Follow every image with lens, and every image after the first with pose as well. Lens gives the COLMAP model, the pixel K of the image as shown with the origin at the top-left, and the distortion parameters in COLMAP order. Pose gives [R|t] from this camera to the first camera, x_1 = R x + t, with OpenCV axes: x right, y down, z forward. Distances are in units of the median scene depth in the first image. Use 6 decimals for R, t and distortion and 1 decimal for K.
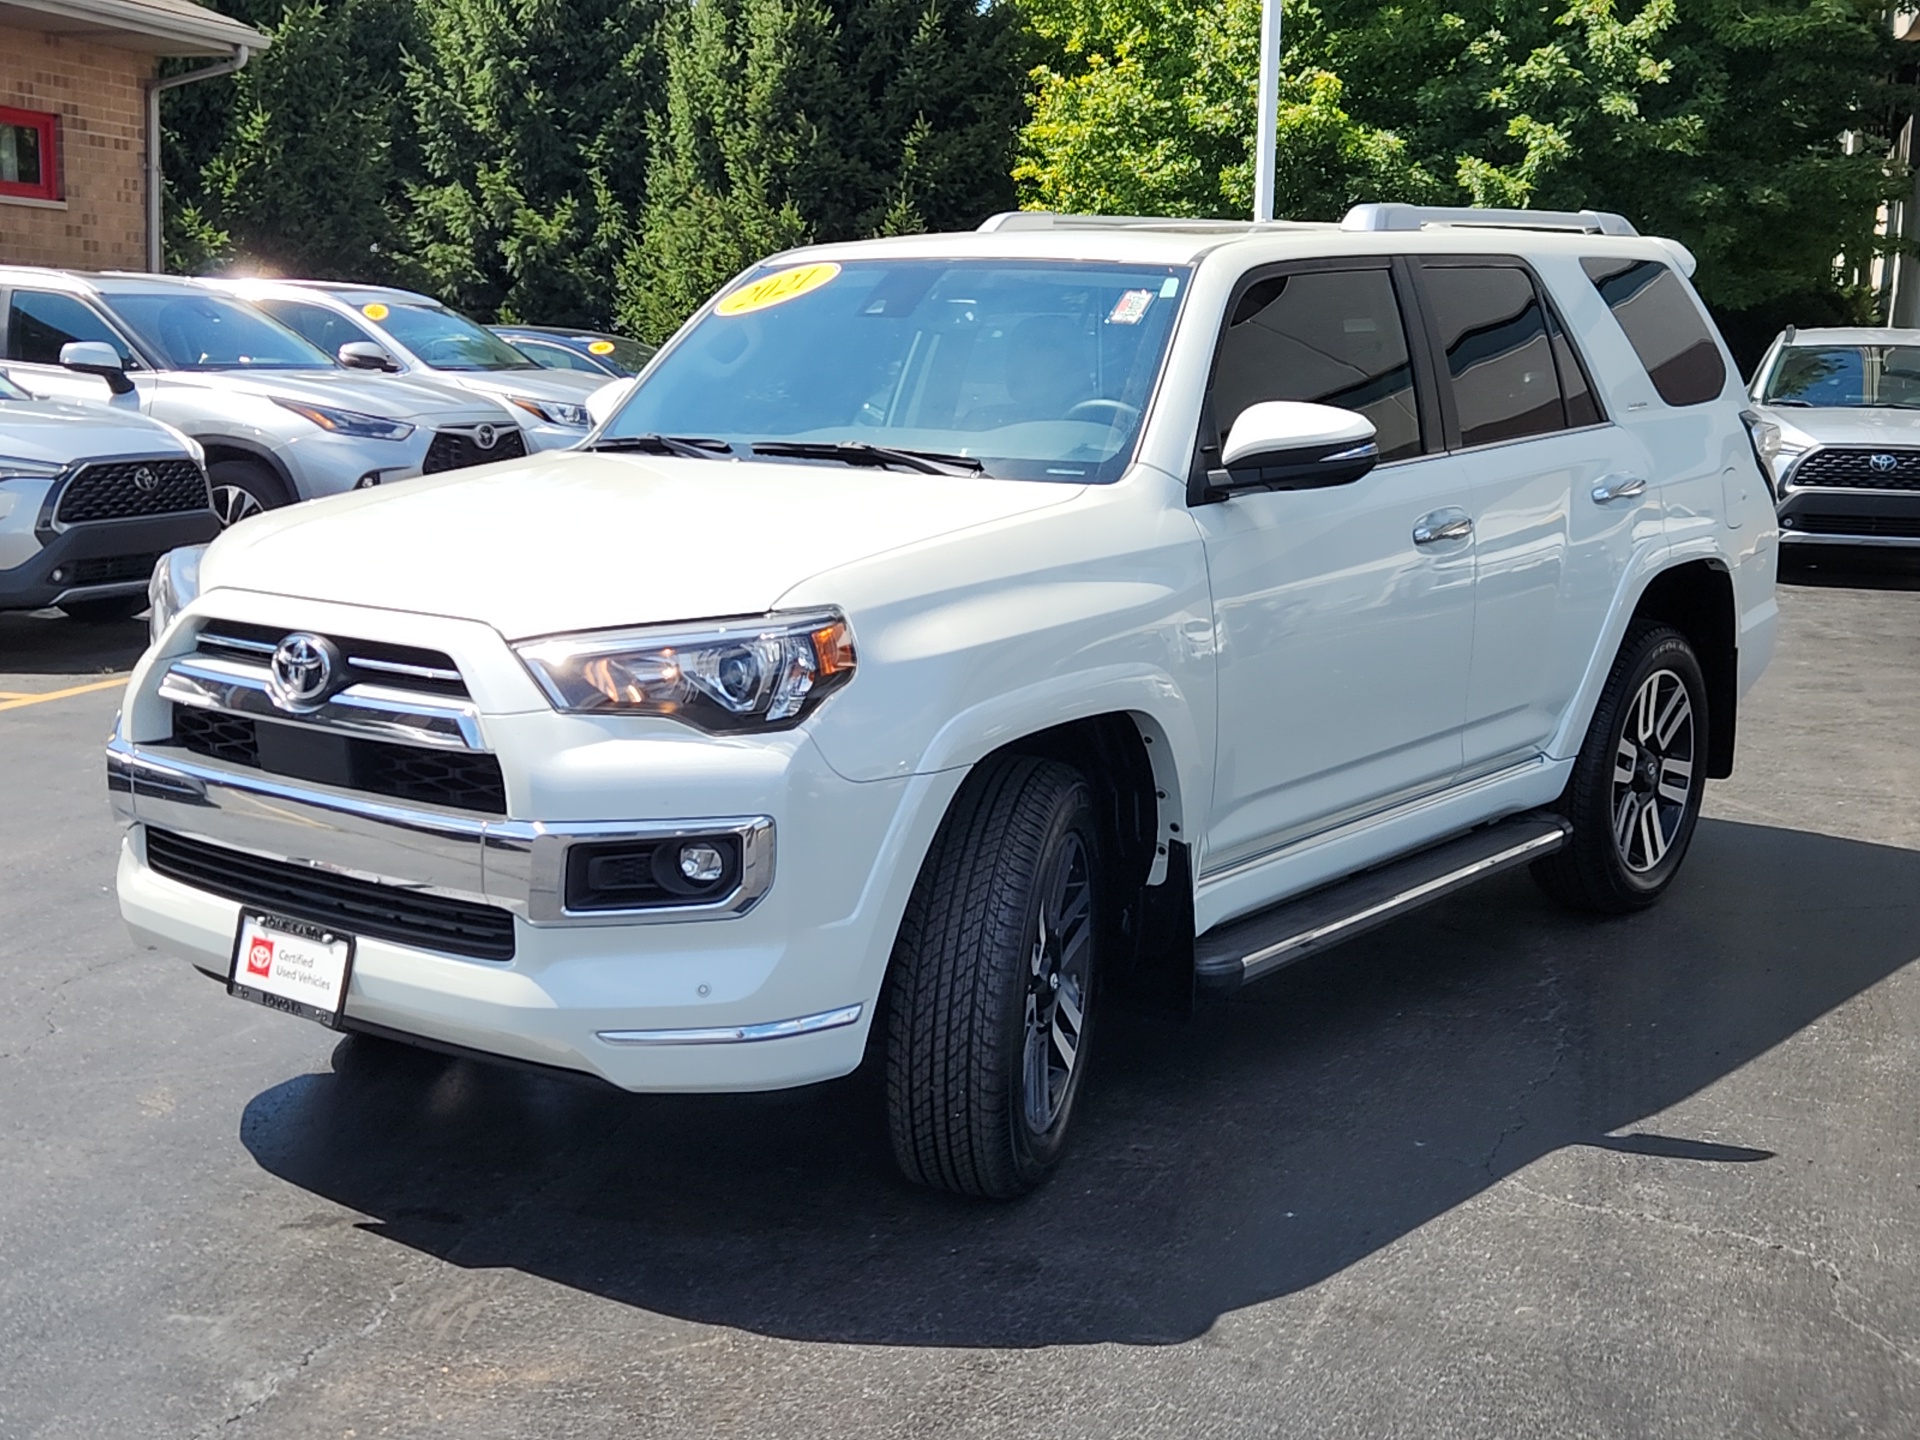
lens RADIAL K [[2444.2, 0, 960.0], [0, 2444.2, 720.0], [0, 0, 1]] dist [0.083444, 0.003392]
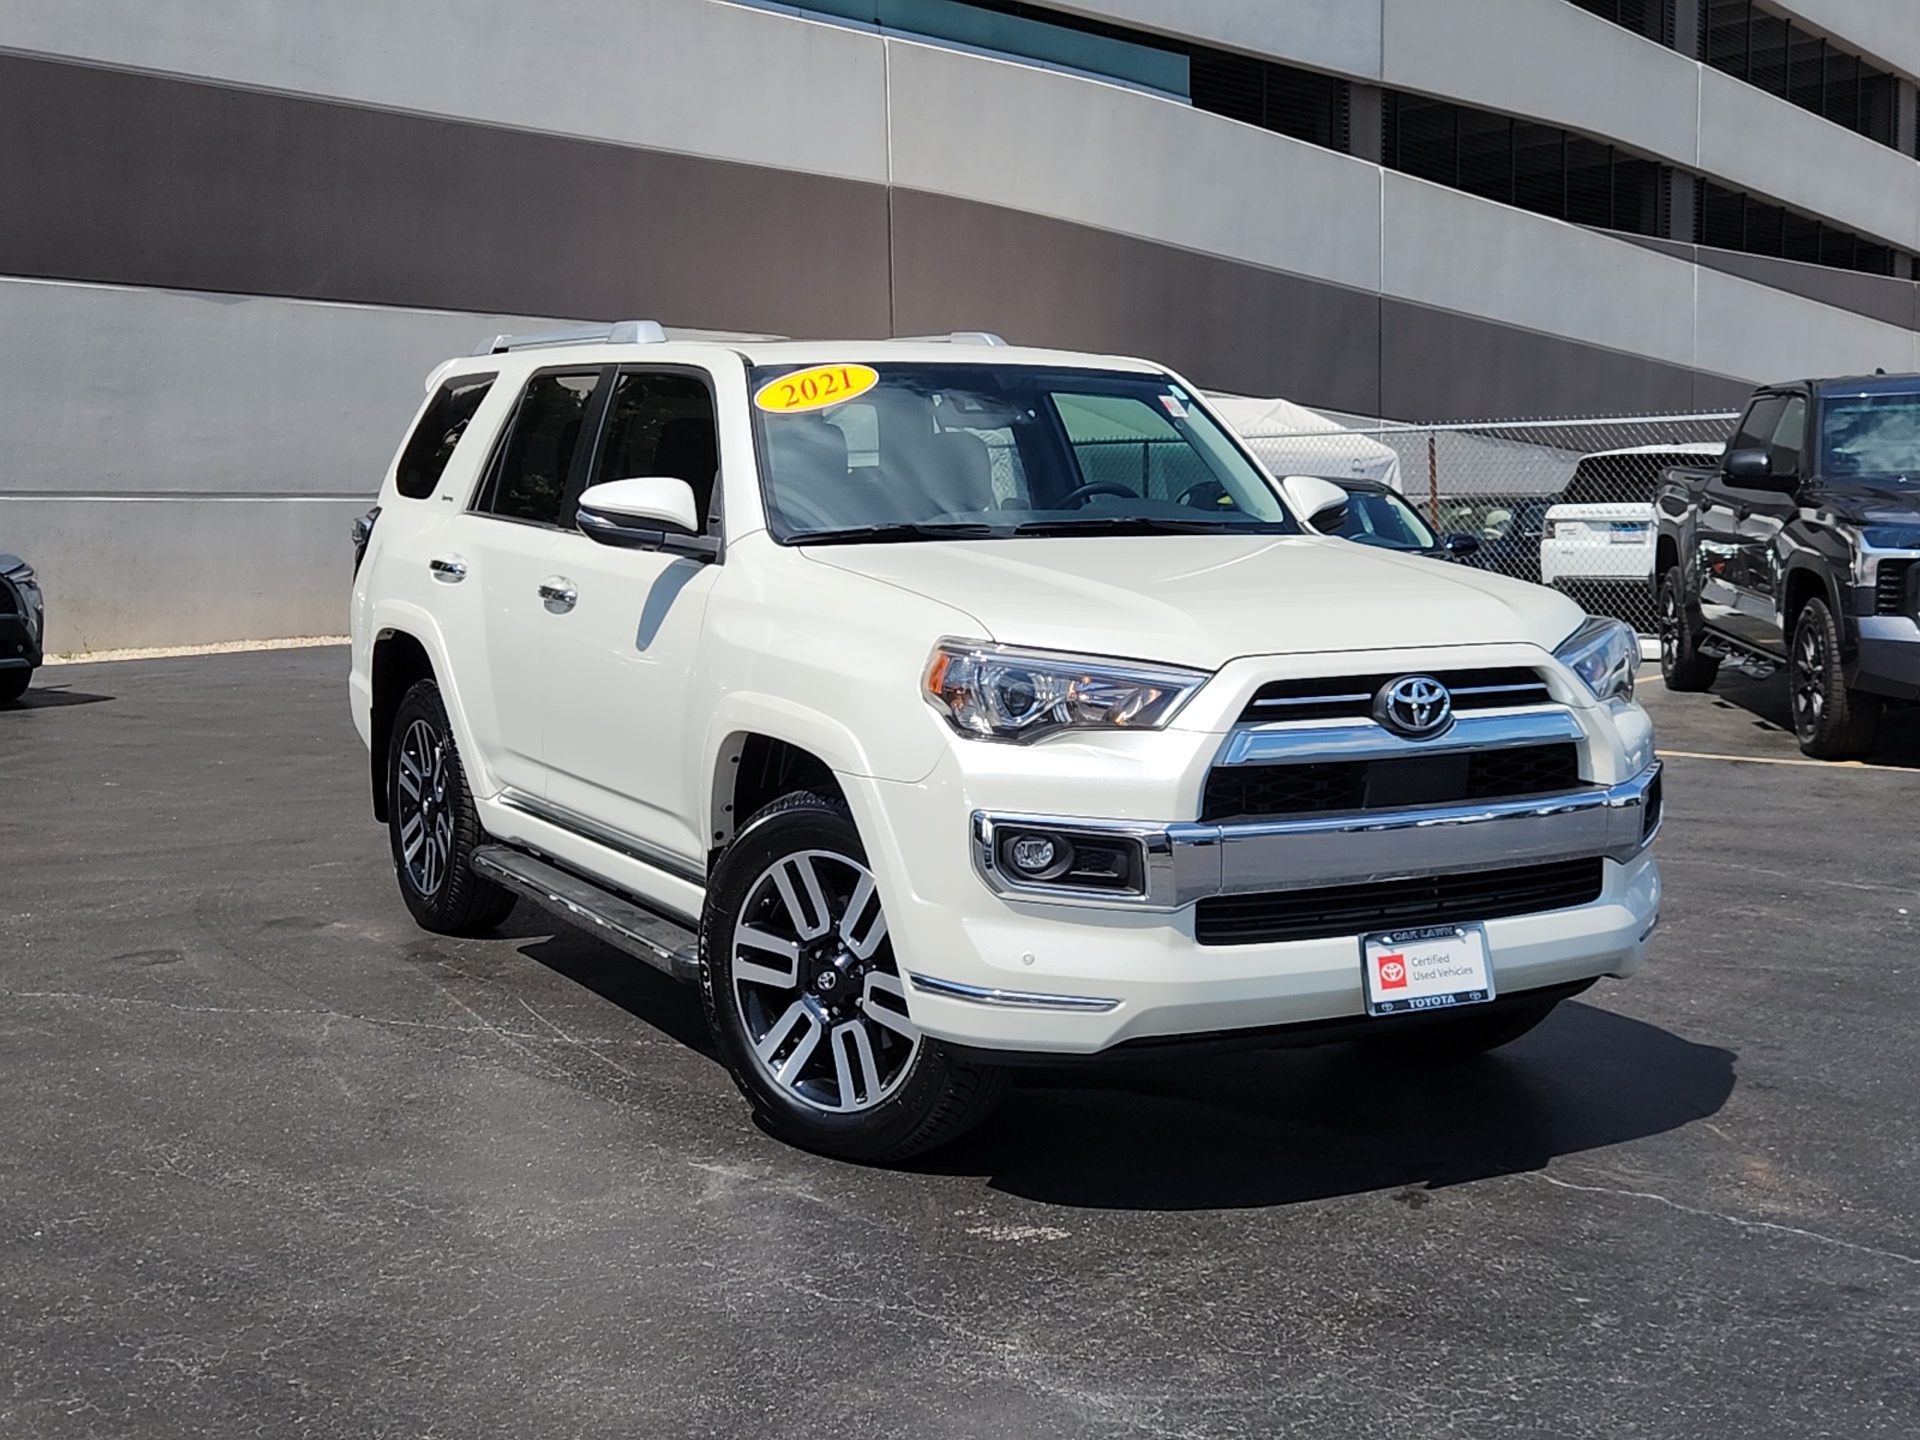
lens RADIAL K [[2444.2, 0, 960.0], [0, 2444.2, 720.0], [0, 0, 1]] dist [0.083444, 0.003392]
pose [[0.357937, -0.100778, 0.928291, -1.185835], [0.161247, 0.985894, 0.044856, -0.084127], [-0.919718, 0.133629, 0.369138, 0.653821]]
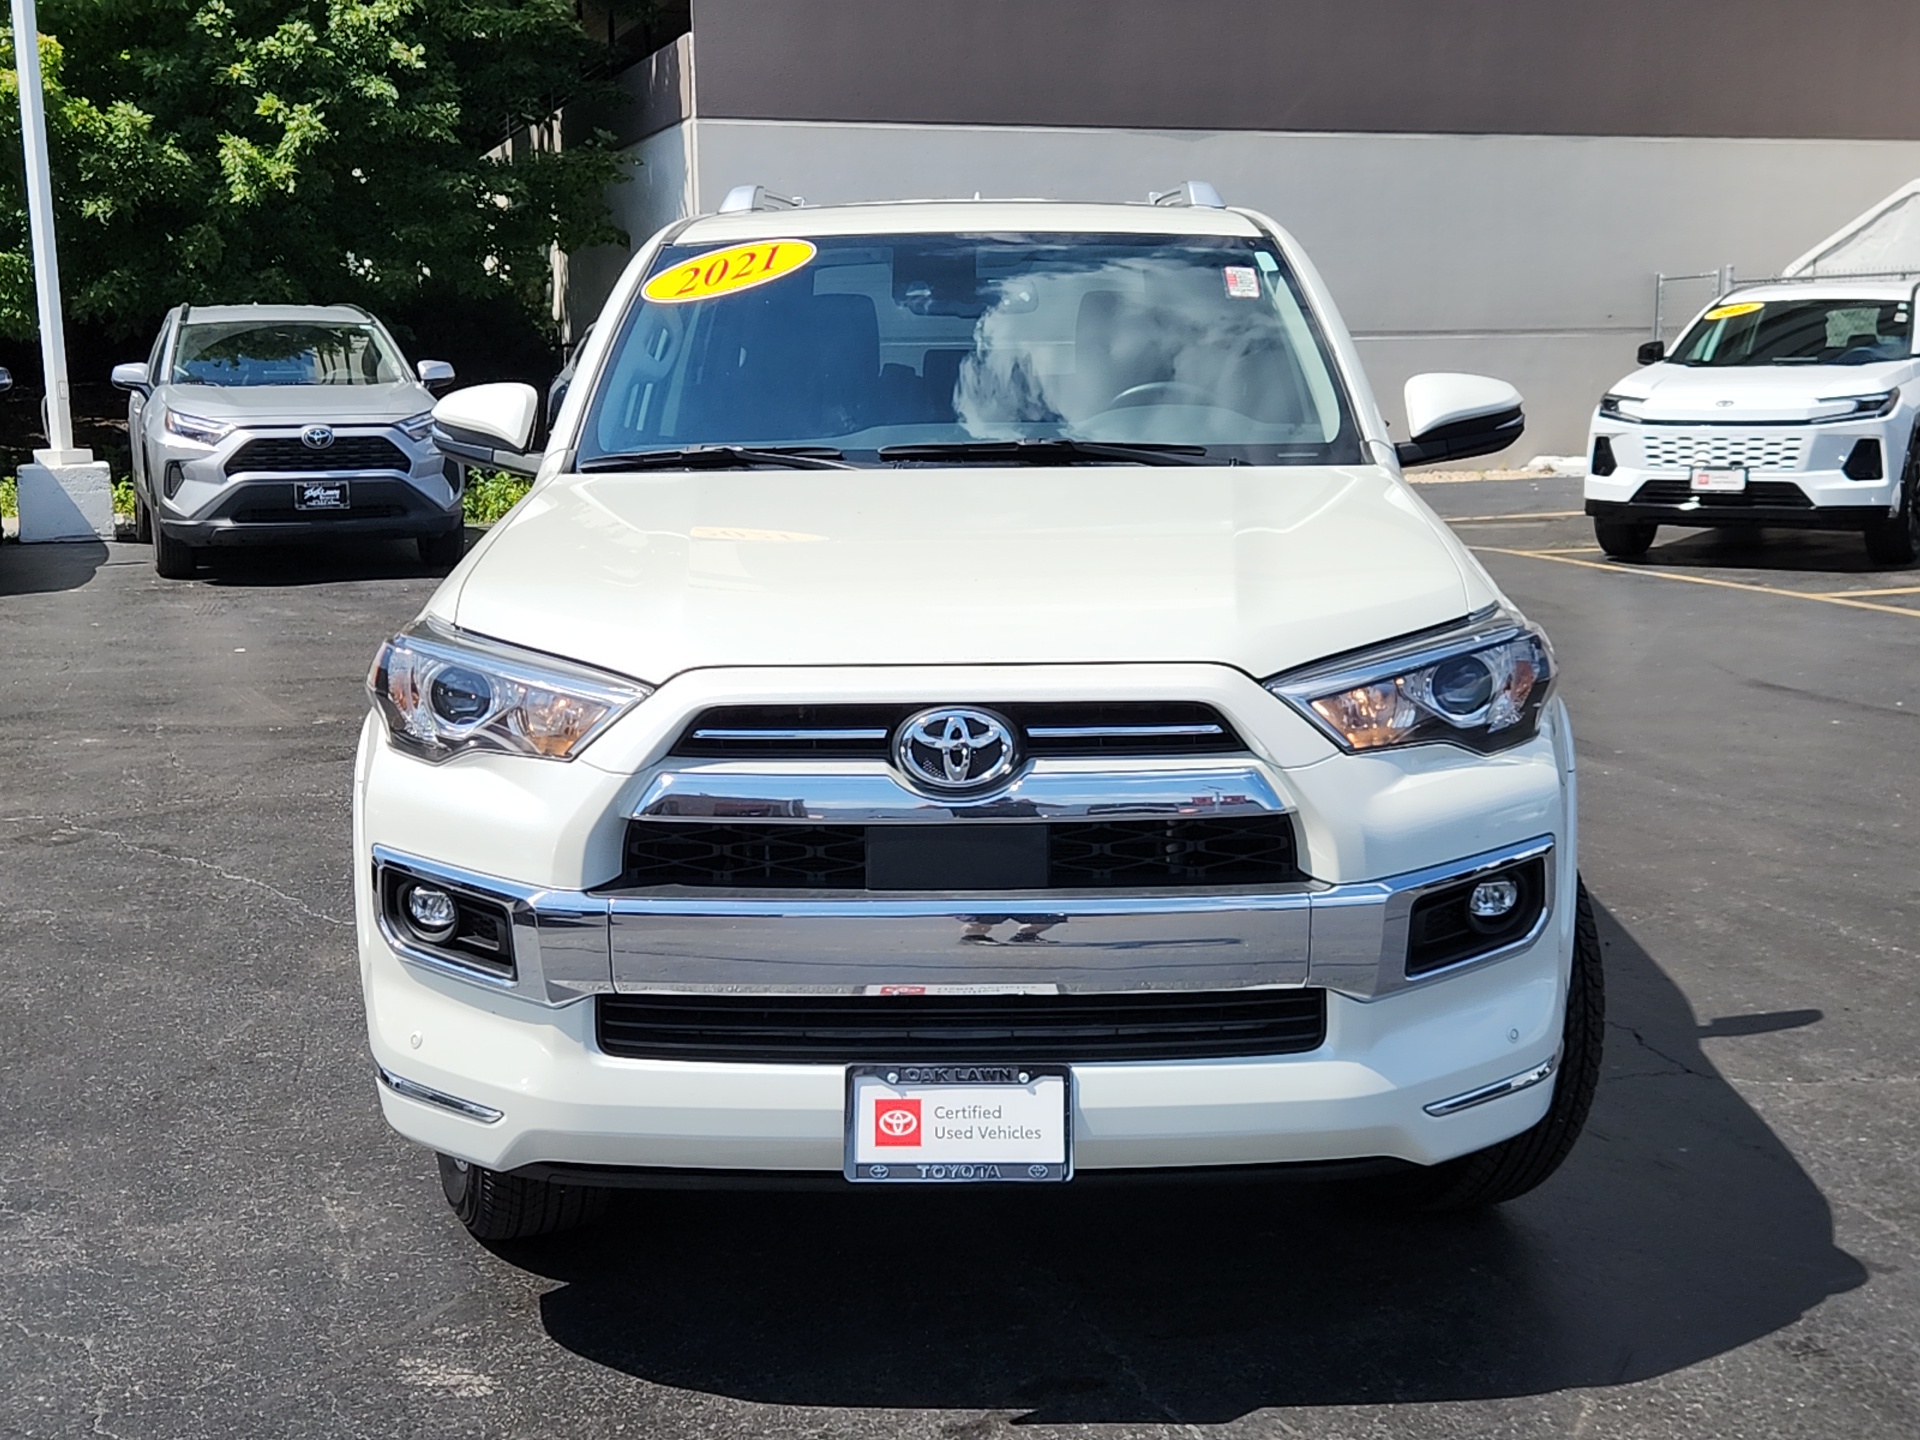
lens RADIAL K [[2444.2, 0, 960.0], [0, 2444.2, 720.0], [0, 0, 1]] dist [0.083444, 0.003392]
pose [[0.785892, -0.124323, 0.605737, -0.629187], [0.121809, 0.991512, 0.045463, -0.056170], [-0.606247, 0.038056, 0.794365, 0.311934]]
